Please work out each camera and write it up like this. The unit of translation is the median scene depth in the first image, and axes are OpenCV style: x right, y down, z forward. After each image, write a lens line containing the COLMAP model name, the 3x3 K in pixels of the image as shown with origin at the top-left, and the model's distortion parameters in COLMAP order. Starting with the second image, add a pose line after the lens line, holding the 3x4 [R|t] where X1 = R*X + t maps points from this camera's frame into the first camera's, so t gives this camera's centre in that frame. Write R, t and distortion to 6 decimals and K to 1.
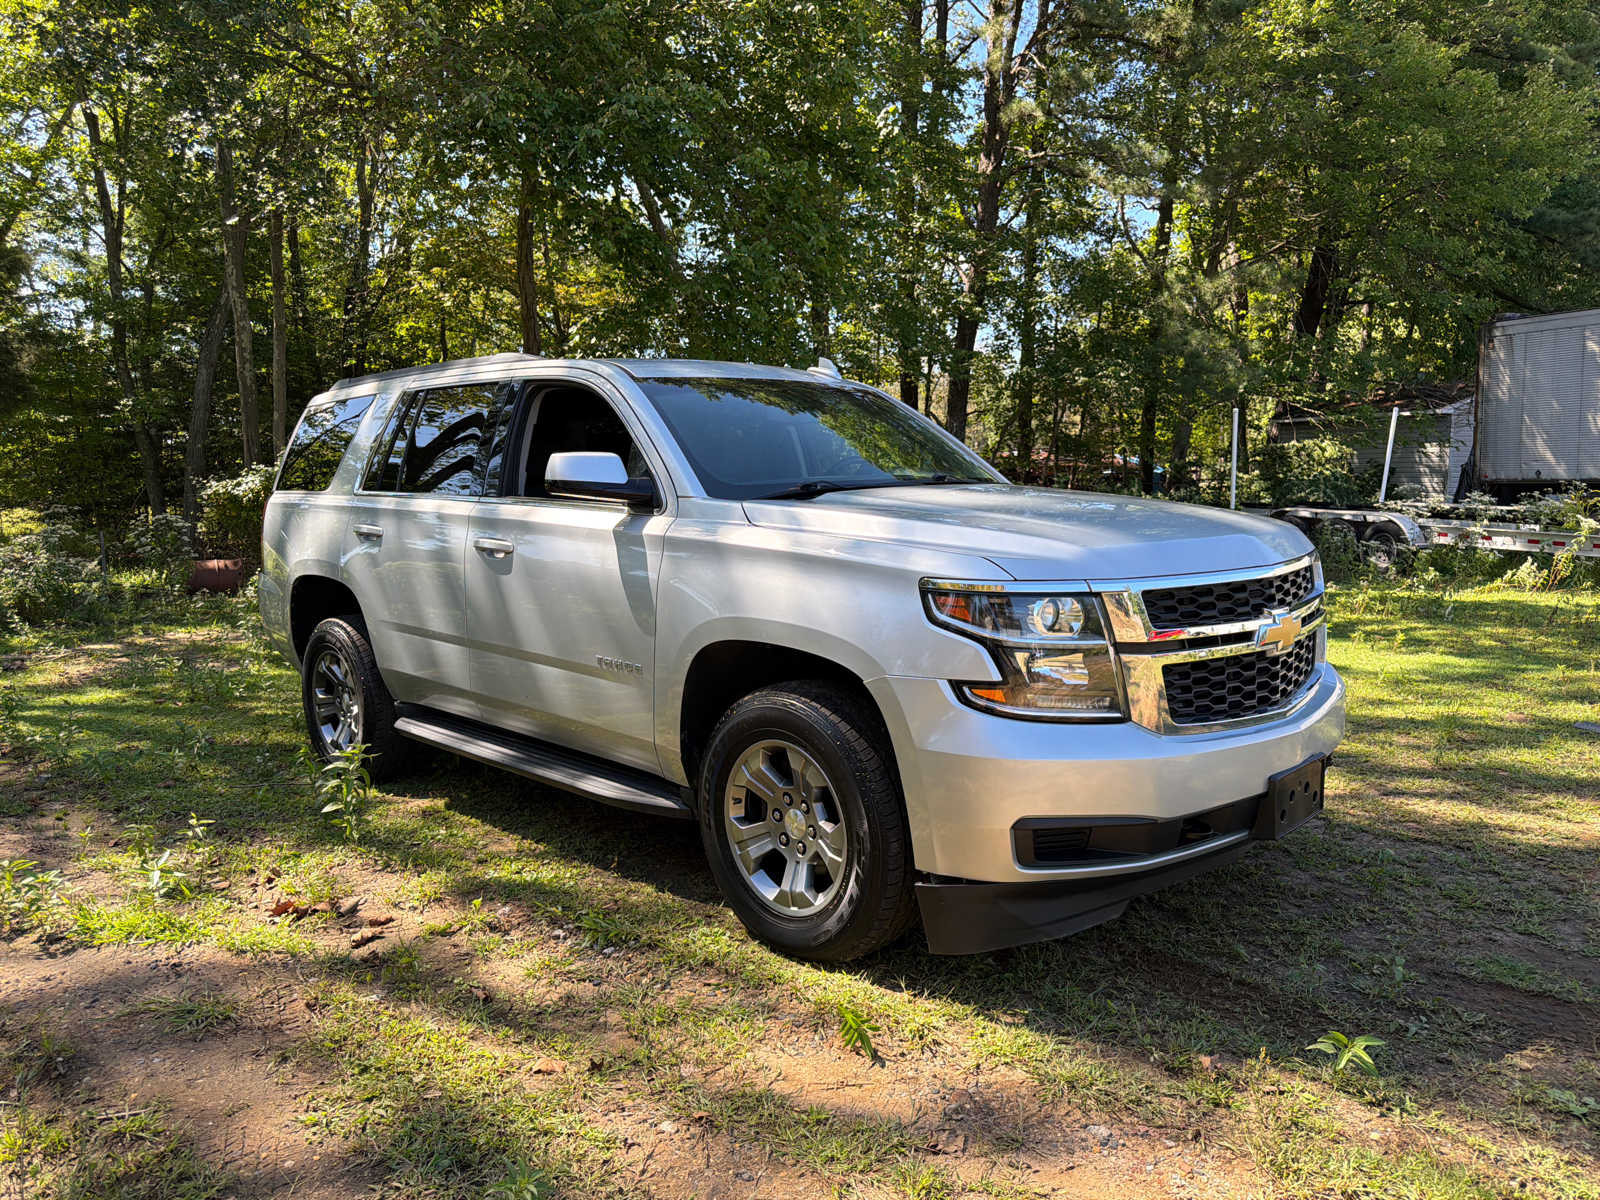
lens RADIAL K [[1158.8, 0, 800.0], [0, 1158.8, 600.0], [0, 0, 1]] dist [0.040508, -0.059101]
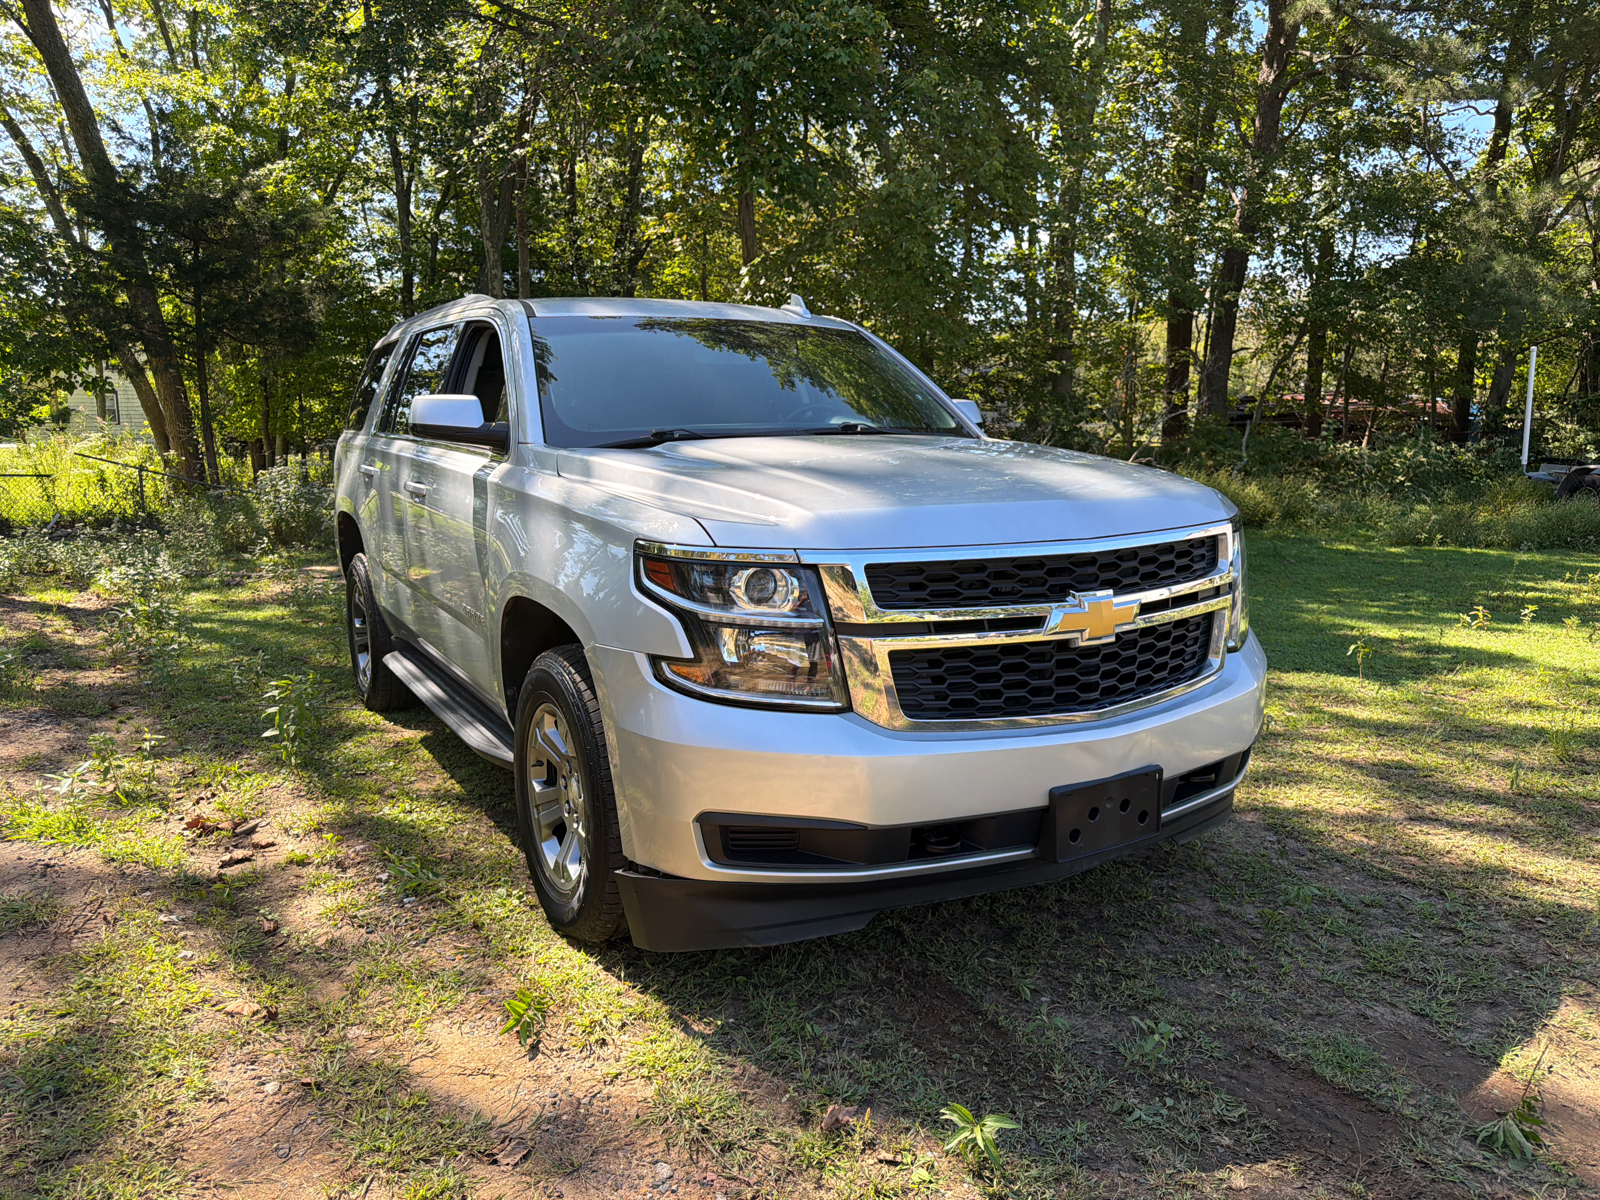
lens RADIAL K [[1166.8, 0, 800.0], [0, 1166.8, 600.0], [0, 0, 1]] dist [-0.003205, 0.000527]
pose [[0.964263, 0.050960, -0.260001, 0.414189], [-0.038126, 0.997804, 0.054171, -0.022720], [0.262190, -0.042322, 0.964088, 0.137603]]
